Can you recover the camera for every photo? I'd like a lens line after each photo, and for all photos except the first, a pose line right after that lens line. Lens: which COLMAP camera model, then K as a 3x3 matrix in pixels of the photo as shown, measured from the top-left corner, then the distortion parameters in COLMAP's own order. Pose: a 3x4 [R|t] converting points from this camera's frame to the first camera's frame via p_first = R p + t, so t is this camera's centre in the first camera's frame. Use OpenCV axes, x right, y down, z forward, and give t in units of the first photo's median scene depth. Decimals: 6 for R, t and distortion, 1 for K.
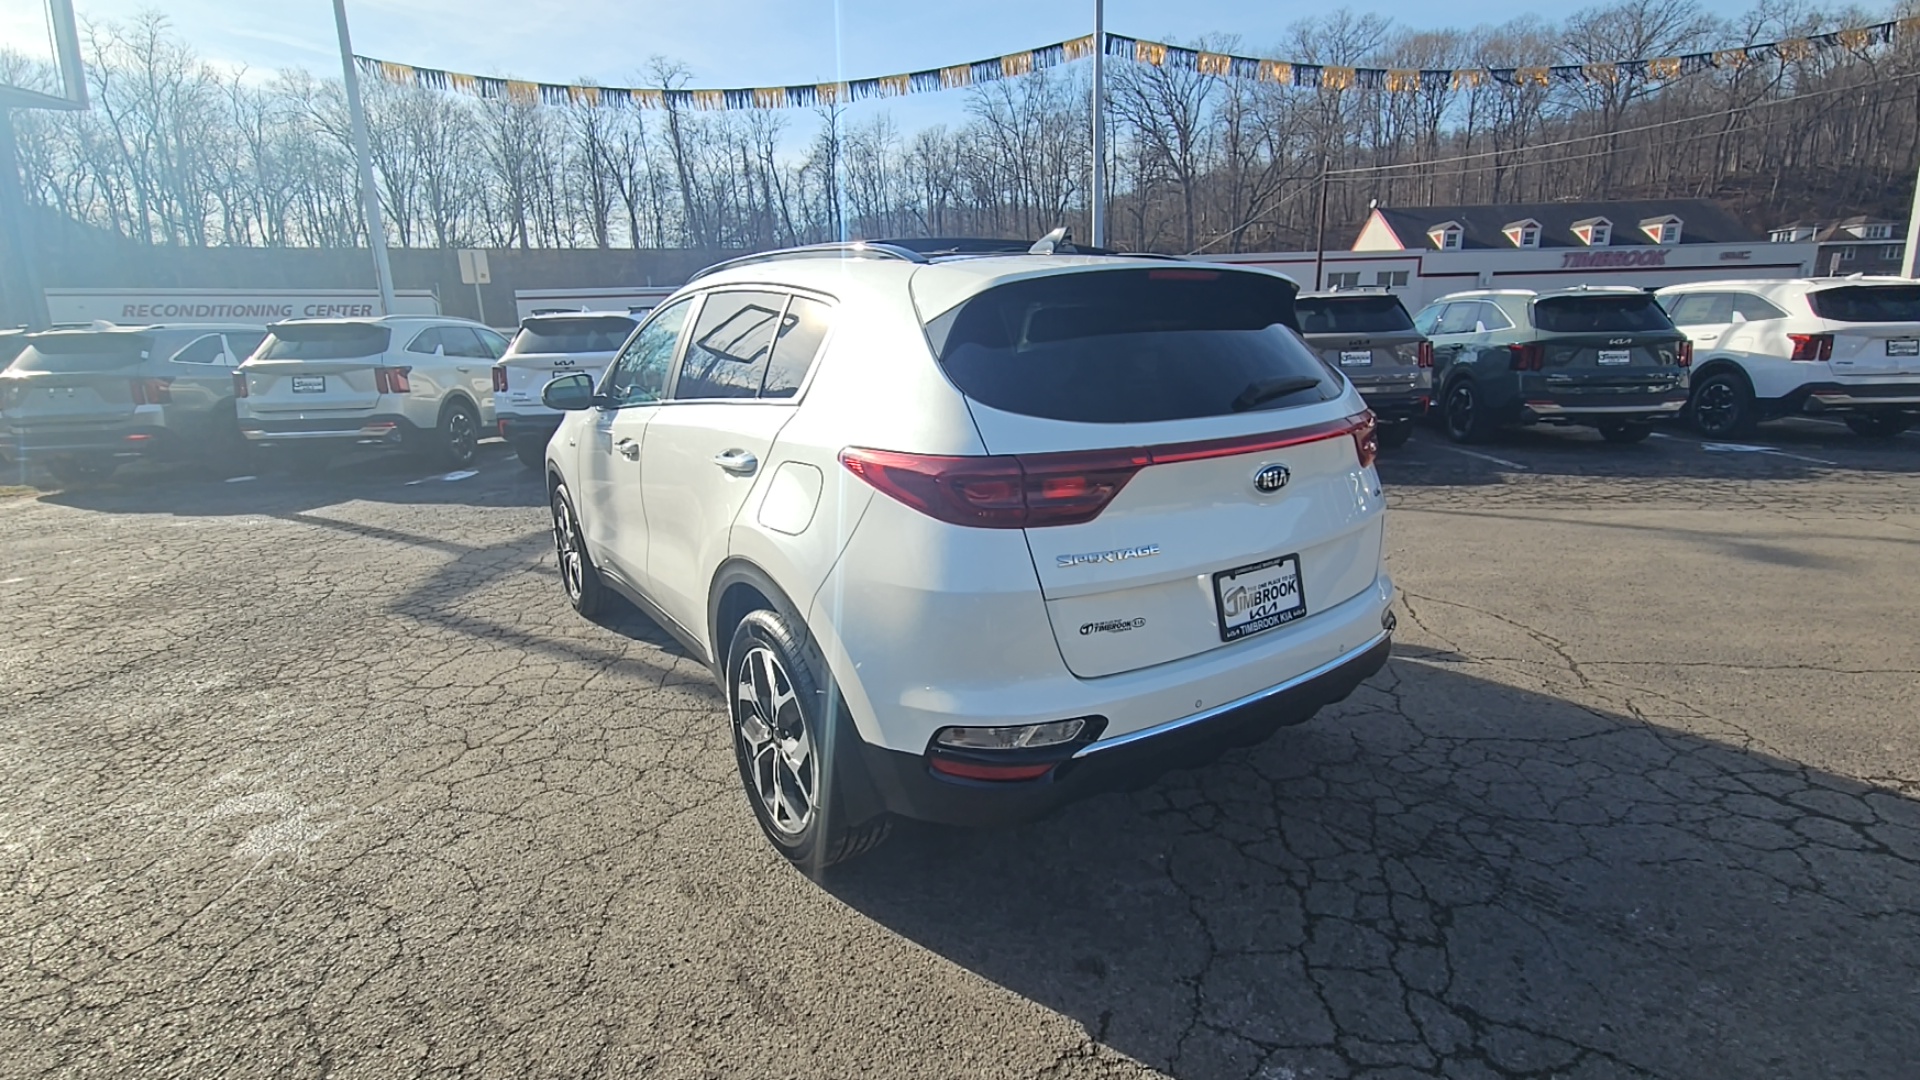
lens RADIAL K [[858.6, 0, 957.1], [0, 858.6, 530.5], [0, 0, 1]] dist [0.011117, -0.008991]
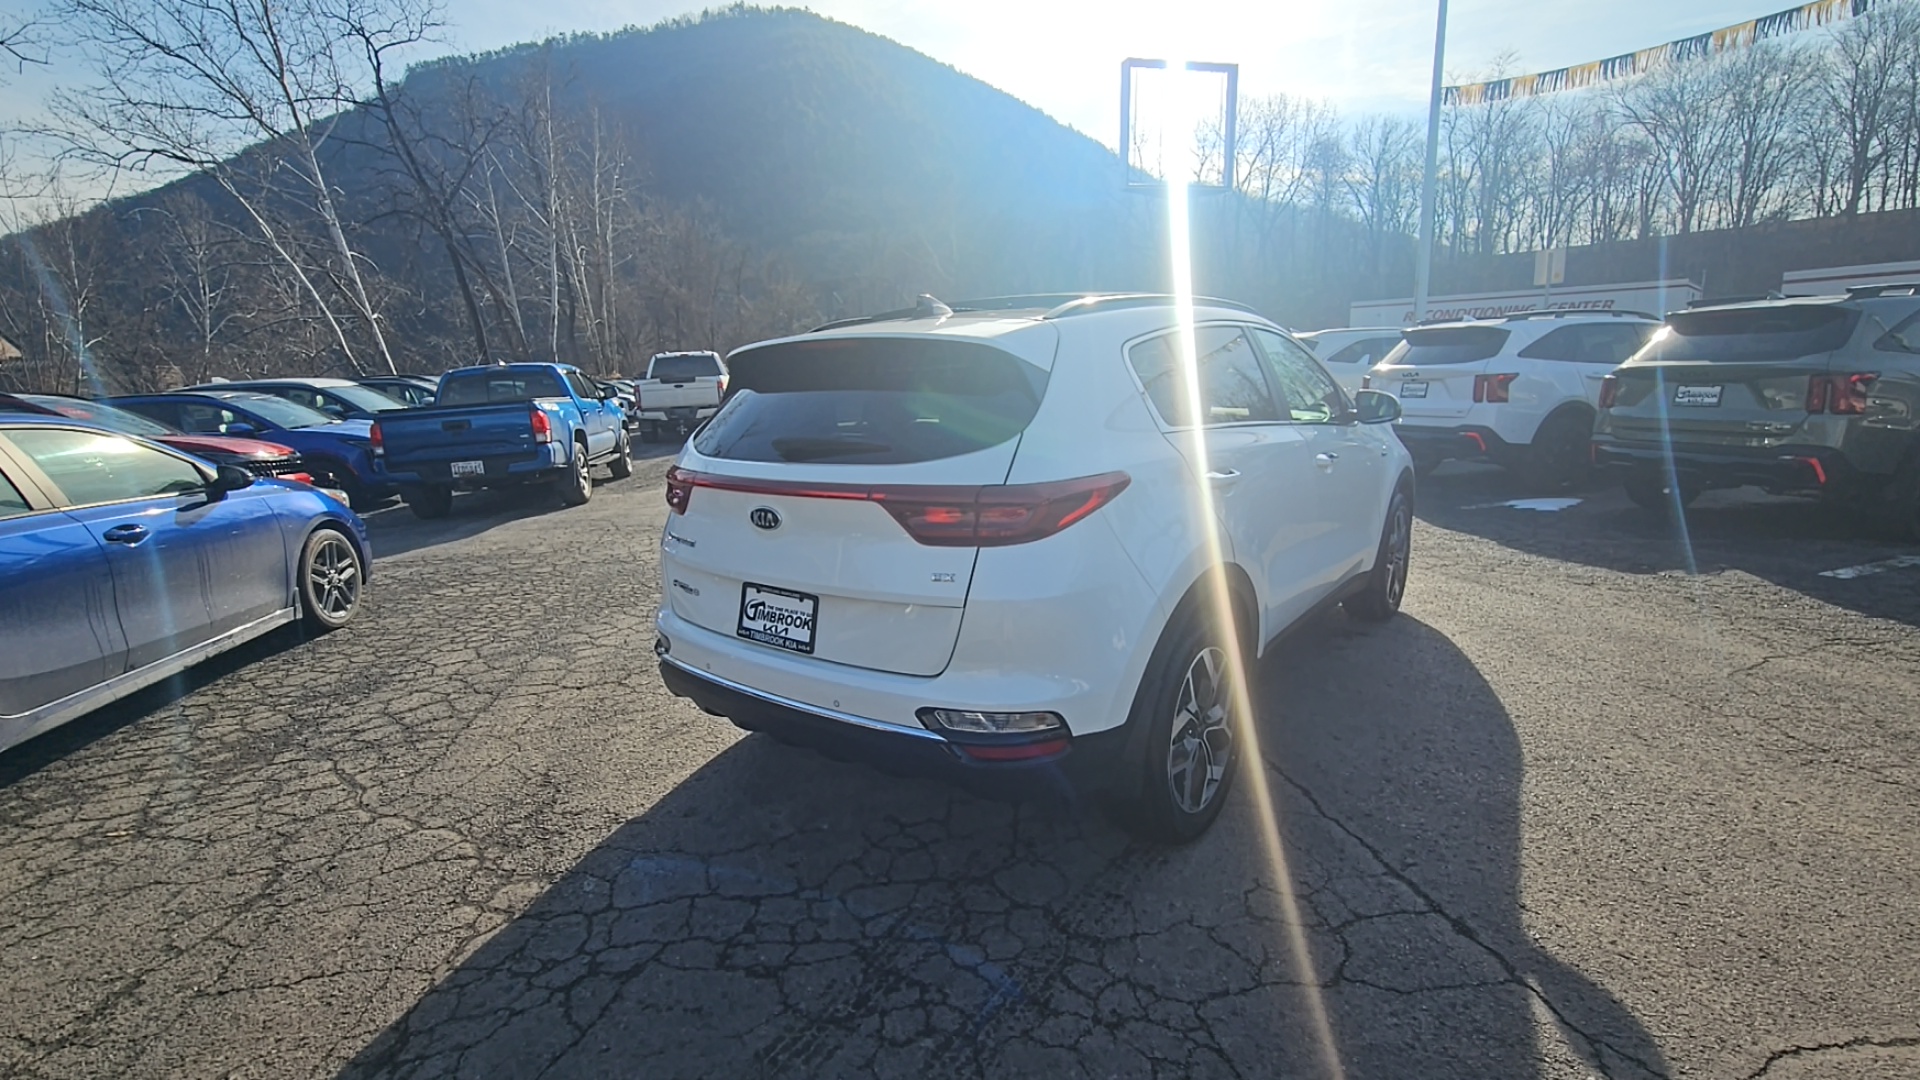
lens RADIAL K [[858.6, 0, 957.1], [0, 858.6, 530.5], [0, 0, 1]] dist [0.011117, -0.008991]
pose [[0.302423, 0.191766, -0.933684, 0.248345], [-0.185983, 0.972597, 0.139518, -0.041310], [0.934853, 0.131456, 0.329801, 0.135504]]
